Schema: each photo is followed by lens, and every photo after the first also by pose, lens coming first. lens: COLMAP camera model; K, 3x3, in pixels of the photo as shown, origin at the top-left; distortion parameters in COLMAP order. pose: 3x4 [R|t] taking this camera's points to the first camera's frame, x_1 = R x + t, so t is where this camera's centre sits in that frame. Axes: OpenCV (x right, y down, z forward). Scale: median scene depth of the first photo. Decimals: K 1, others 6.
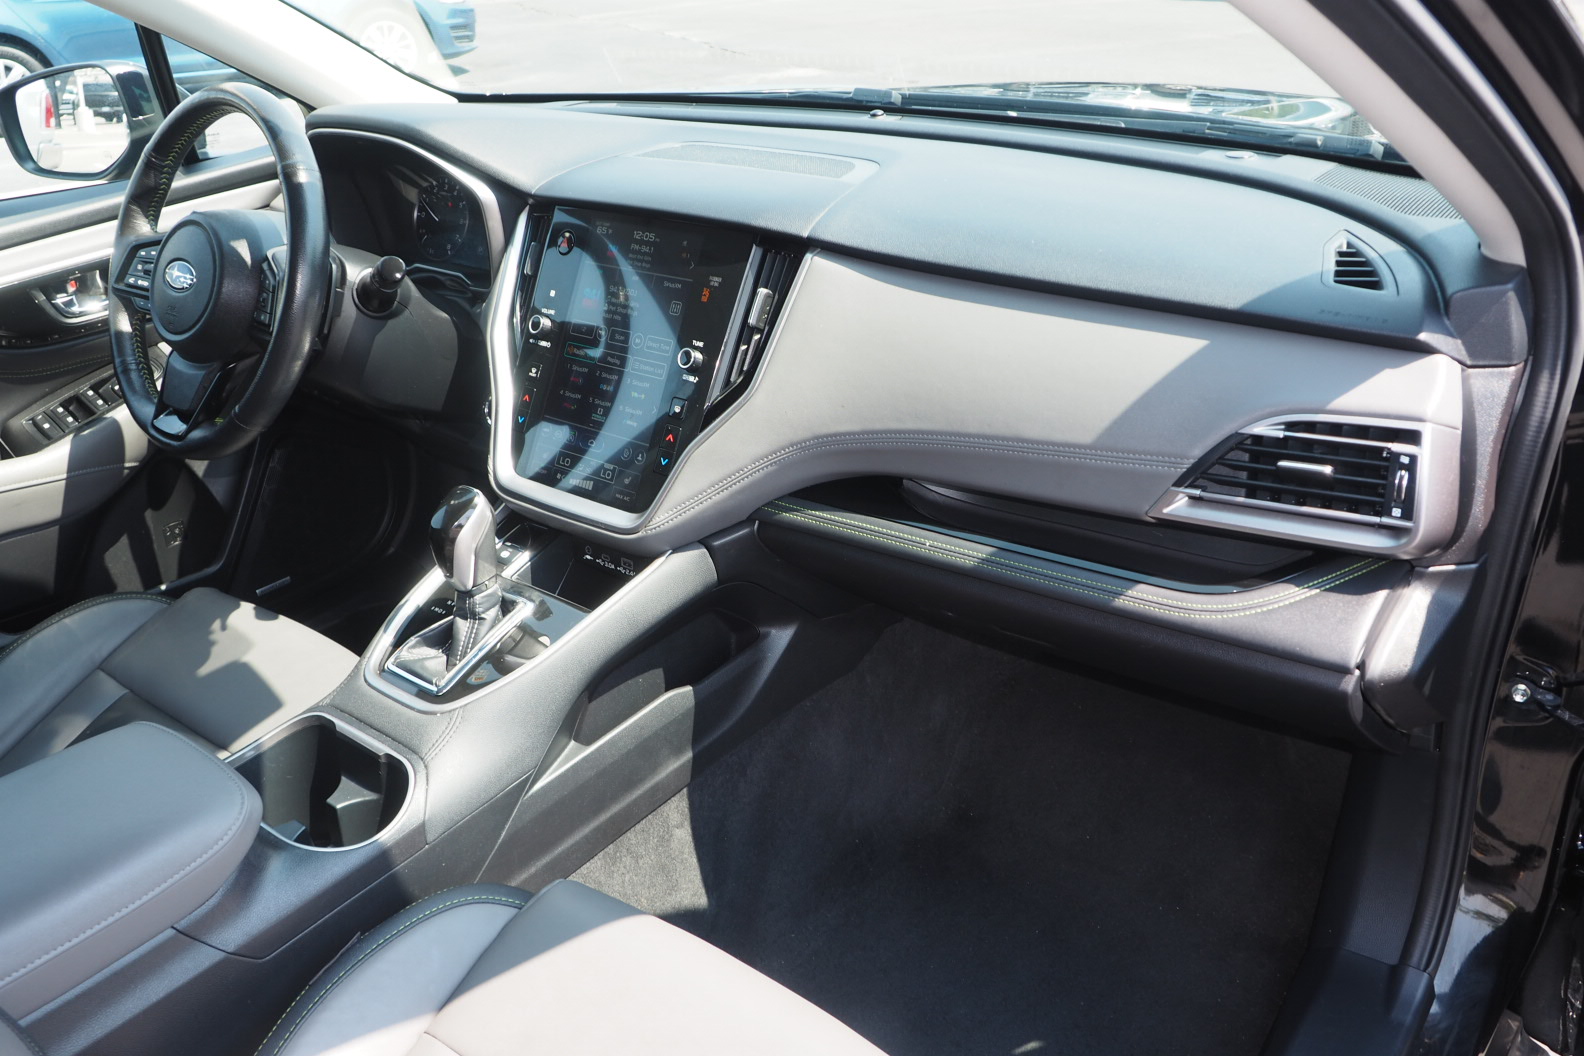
lens RADIAL K [[1336.1, 0, 792.0], [0, 1336.1, 528.0], [0, 0, 1]] dist [-0.028348, -0.004114]
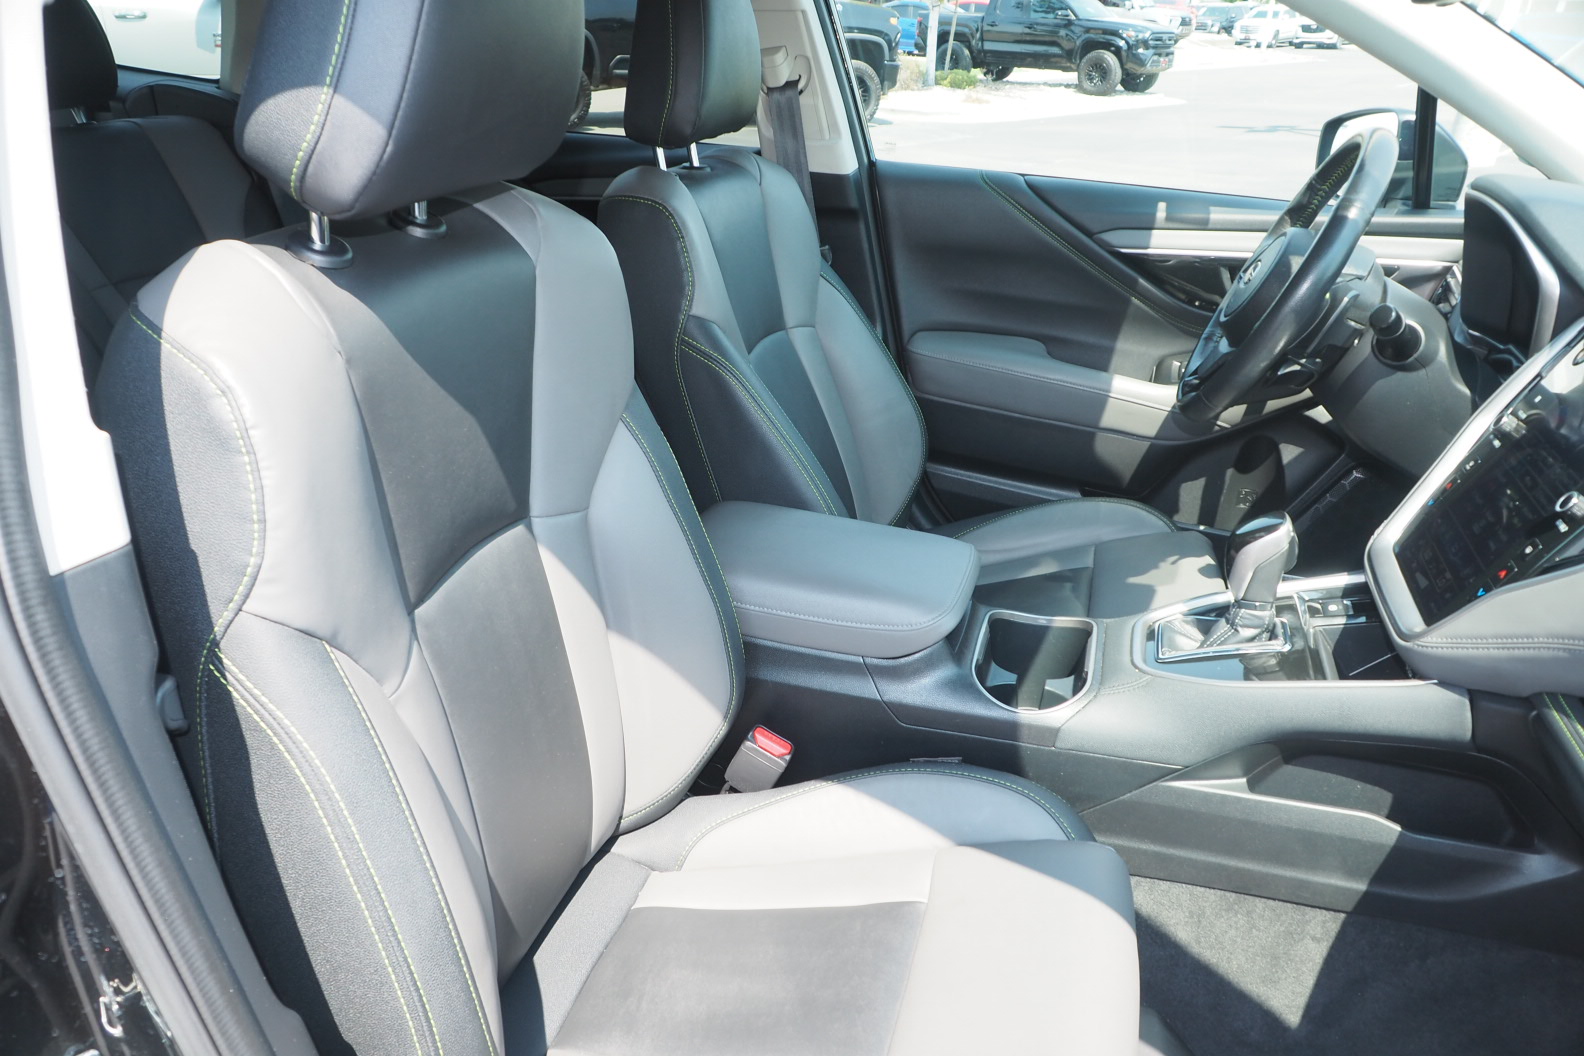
lens RADIAL K [[1160.4, 0, 781.5], [0, 1160.4, 549.7], [0, 0, 1]] dist [-0.030729, 0.002734]
pose [[0.345713, 0.447000, -0.825029, 0.362101], [-0.444025, 0.852504, 0.275825, -0.077433], [0.826634, 0.270977, 0.493201, 0.213994]]
